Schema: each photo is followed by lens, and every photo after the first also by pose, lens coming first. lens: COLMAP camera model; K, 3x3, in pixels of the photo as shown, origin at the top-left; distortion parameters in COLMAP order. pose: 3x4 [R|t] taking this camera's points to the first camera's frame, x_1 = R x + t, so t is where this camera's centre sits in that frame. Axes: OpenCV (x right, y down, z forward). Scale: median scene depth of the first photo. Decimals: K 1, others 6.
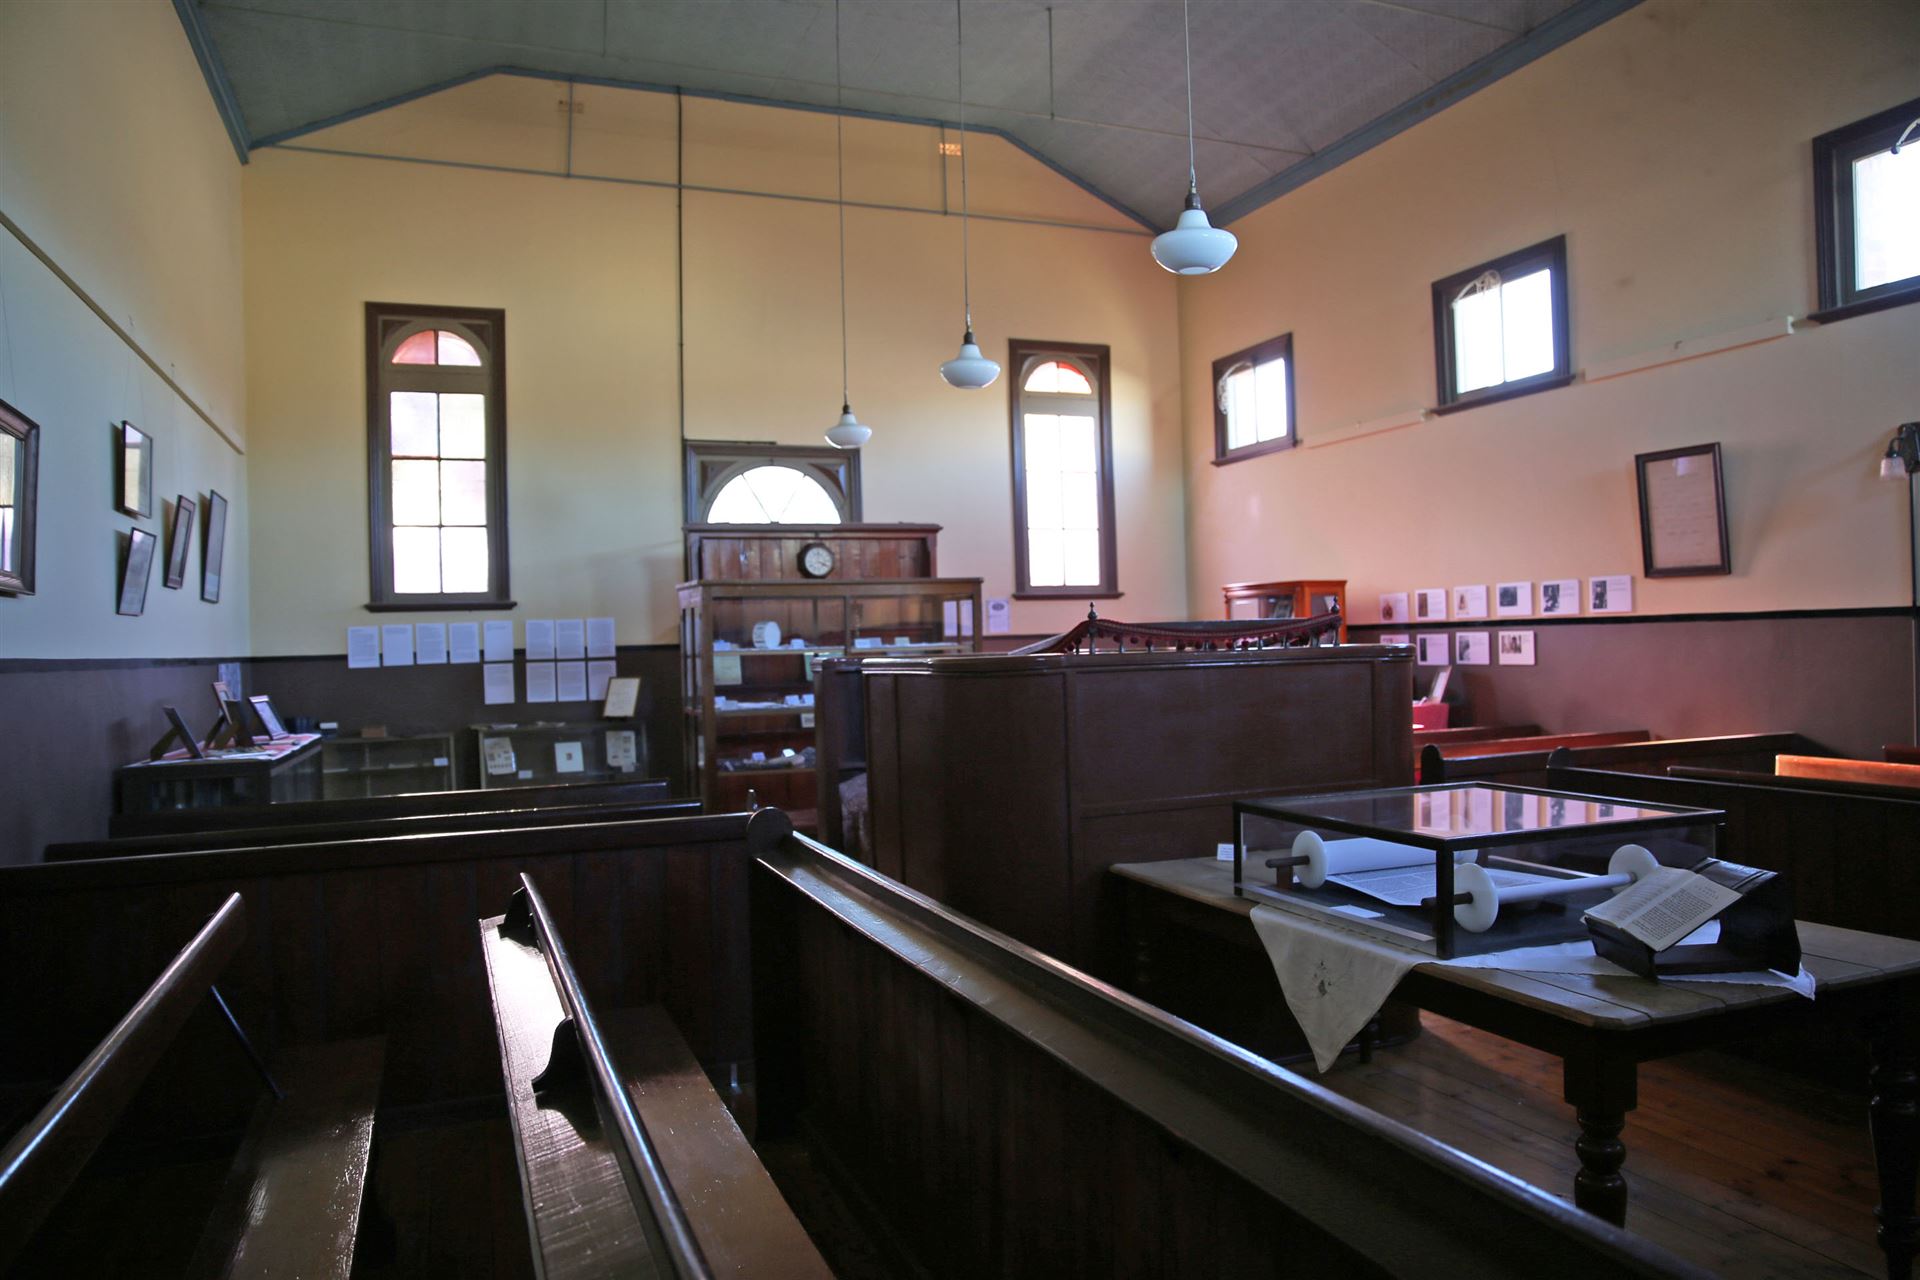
lens RADIAL K [[1344.0, 0, 995.7], [0, 1344.0, 630.1], [0, 0, 1]] dist [-0.090564, 0.051290]
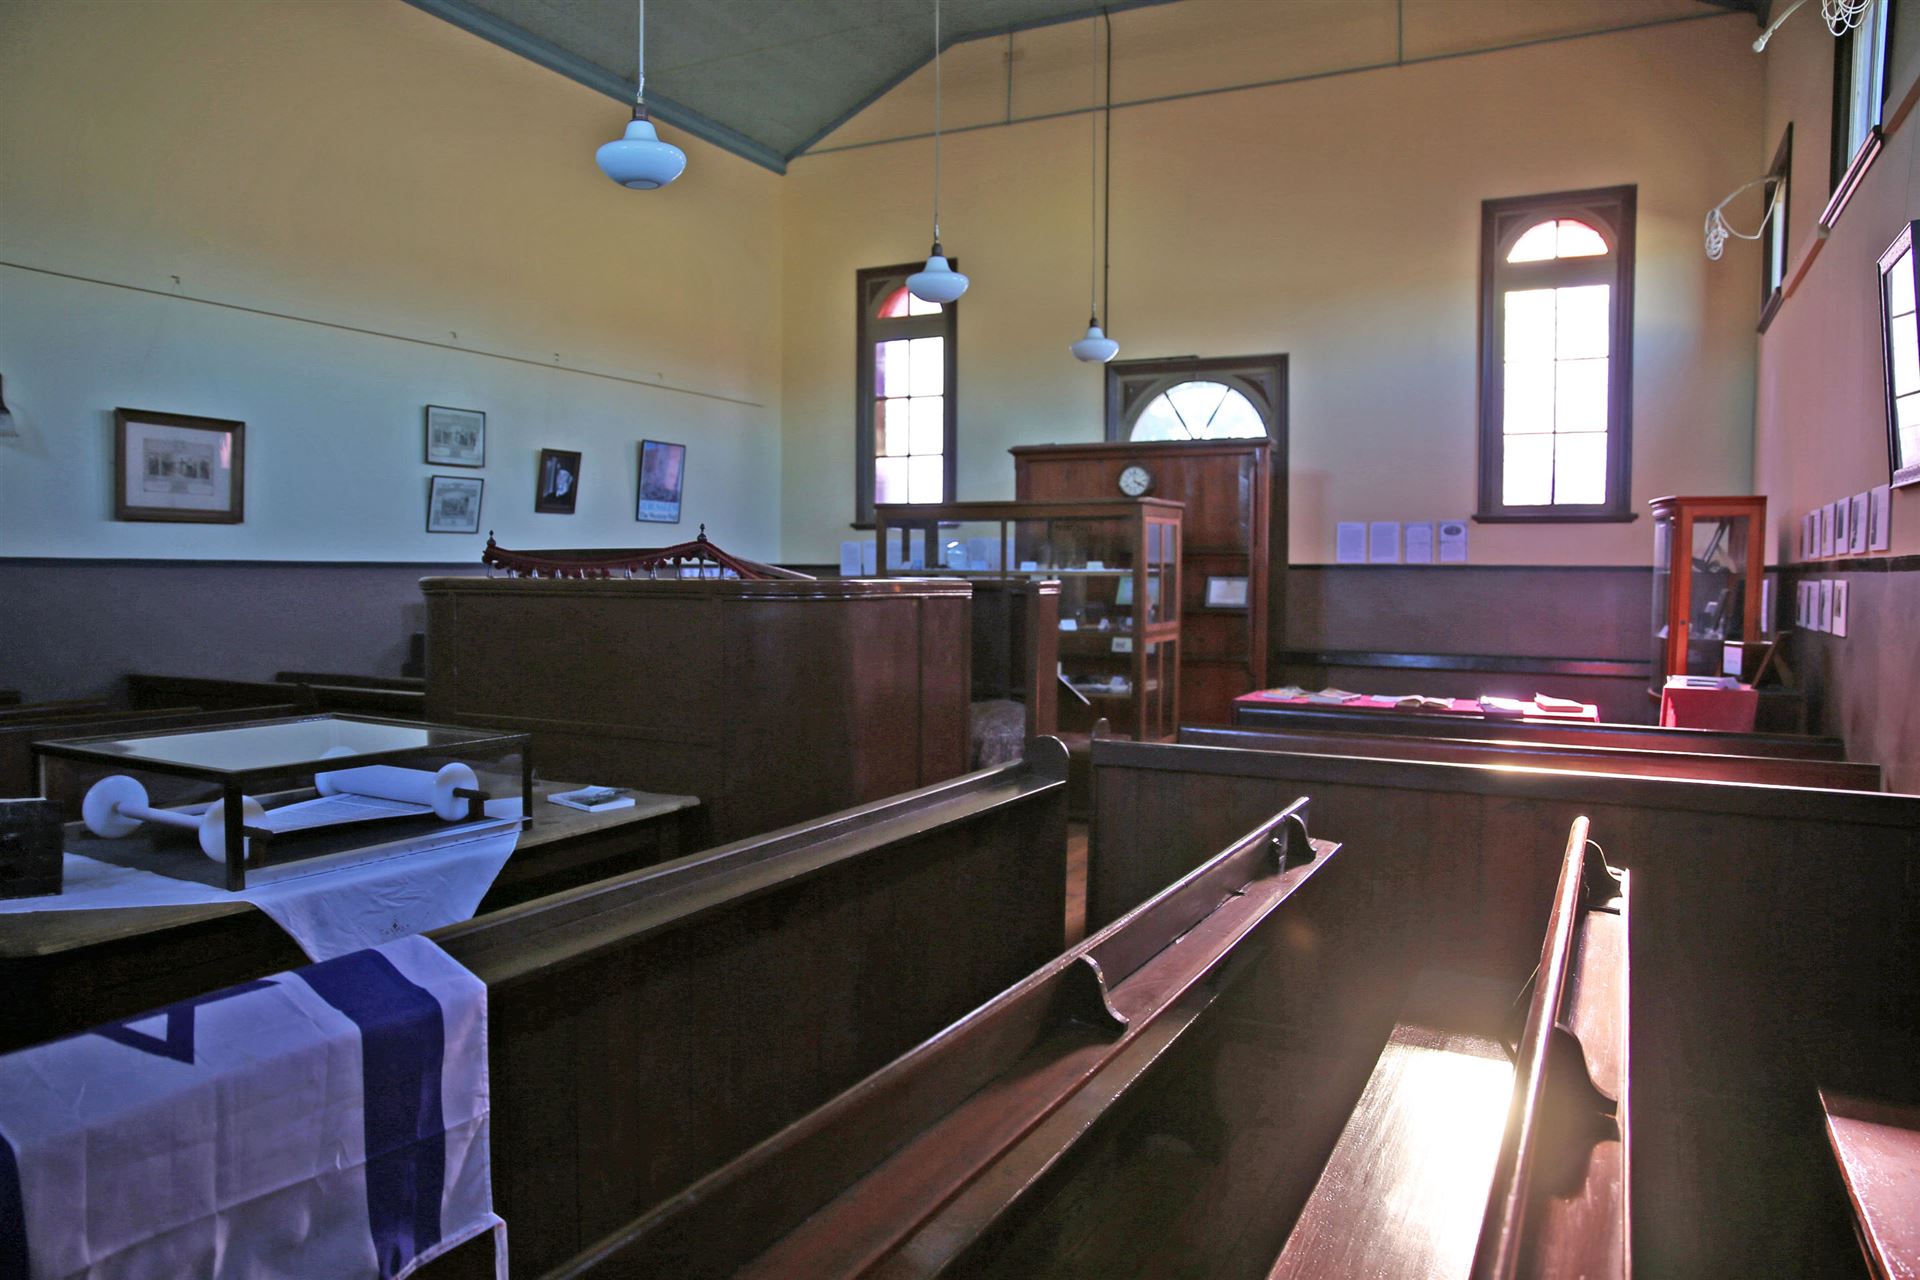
lens RADIAL K [[1344.0, 0, 949.1], [0, 1344.0, 633.9], [0, 0, 1]] dist [-0.090564, 0.051290]
pose [[0.629193, 0.070712, -0.774026, 0.487520], [-0.015955, 0.996818, 0.078096, -0.013918], [0.777085, -0.036788, 0.628319, 0.261169]]
